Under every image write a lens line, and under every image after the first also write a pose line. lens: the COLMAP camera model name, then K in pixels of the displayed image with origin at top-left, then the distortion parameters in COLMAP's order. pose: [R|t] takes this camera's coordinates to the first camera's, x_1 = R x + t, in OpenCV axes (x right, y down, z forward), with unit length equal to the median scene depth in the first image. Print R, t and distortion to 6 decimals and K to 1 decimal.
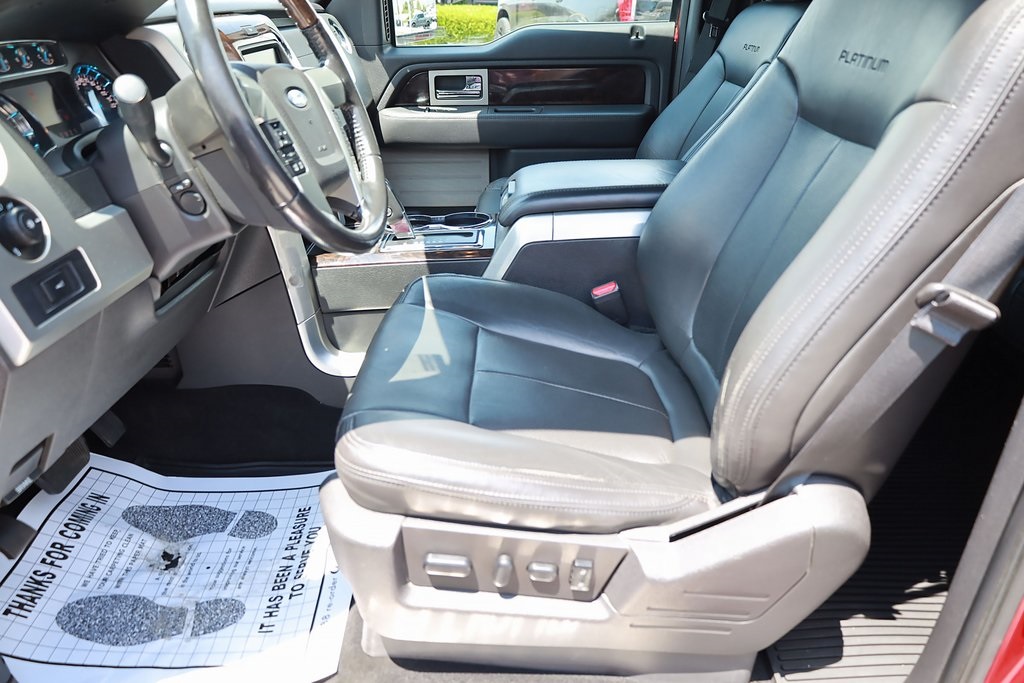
lens RADIAL K [[695.2, 0, 516.6], [0, 695.2, 338.7], [0, 0, 1]] dist [-0.002785, -0.014442]
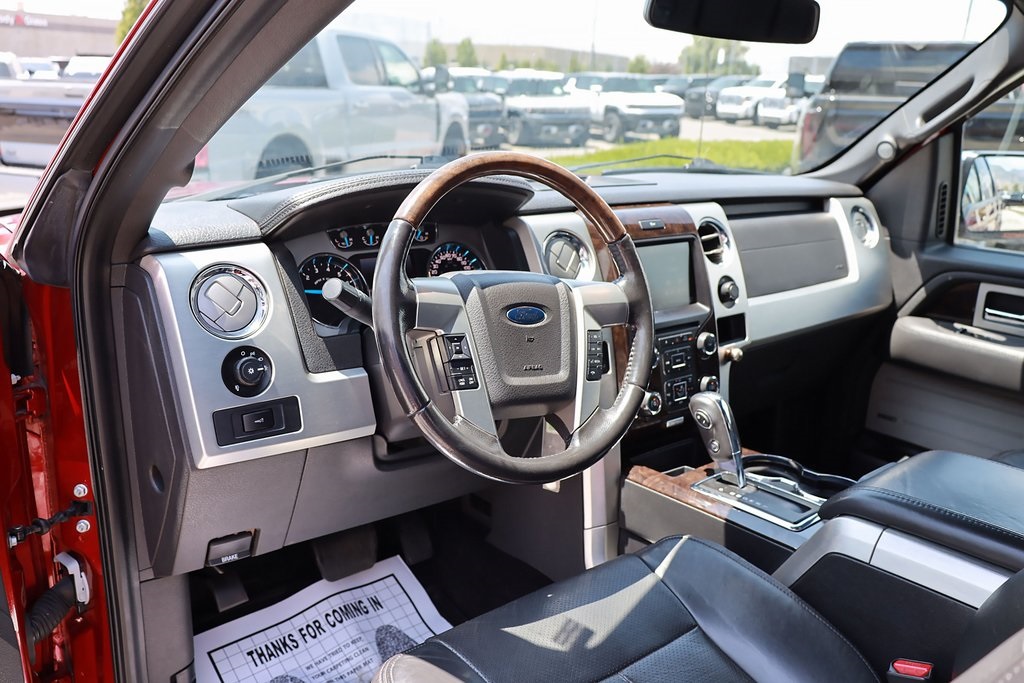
lens RADIAL K [[832.5, 0, 515.2], [0, 832.5, 342.1], [0, 0, 1]] dist [-0.017473, 0.029514]
pose [[0.629670, 0.236723, -0.739918, 0.414995], [-0.380813, 0.924216, -0.028386, -0.200990], [0.677124, 0.299644, 0.672098, 0.153257]]
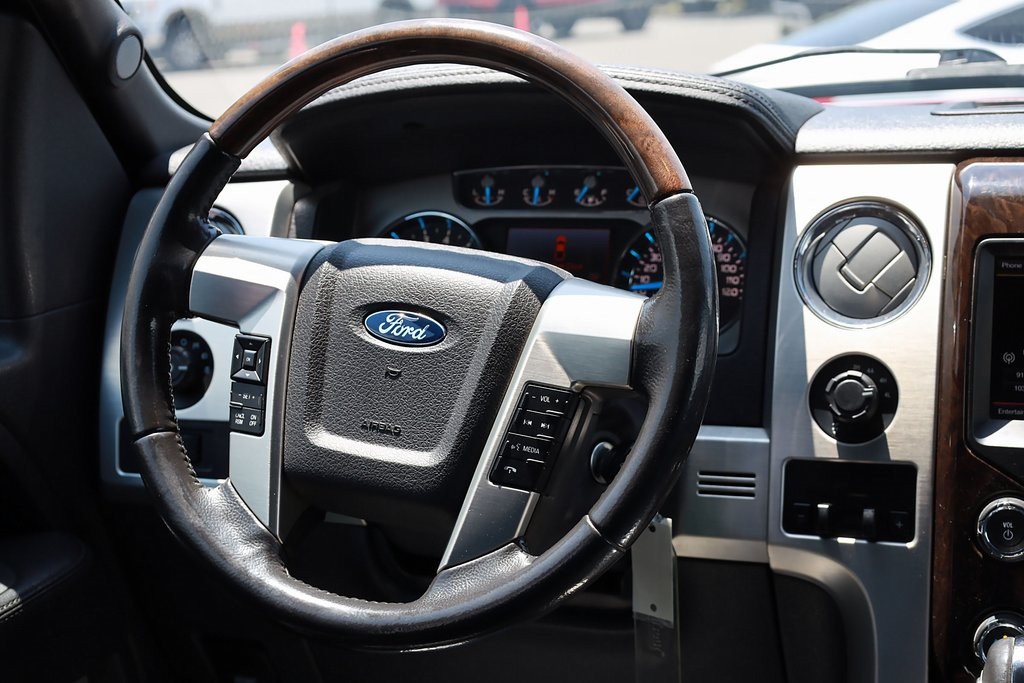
lens RADIAL K [[1739.8, 0, 560.2], [0, 1739.8, 356.3], [0, 0, 1]] dist [0.012887, 0.000000]
pose [[-0.311208, 0.195613, -0.929992, 0.632497], [-0.395260, 0.863288, 0.313851, -0.577930], [0.864245, 0.465262, -0.191344, 1.009892]]
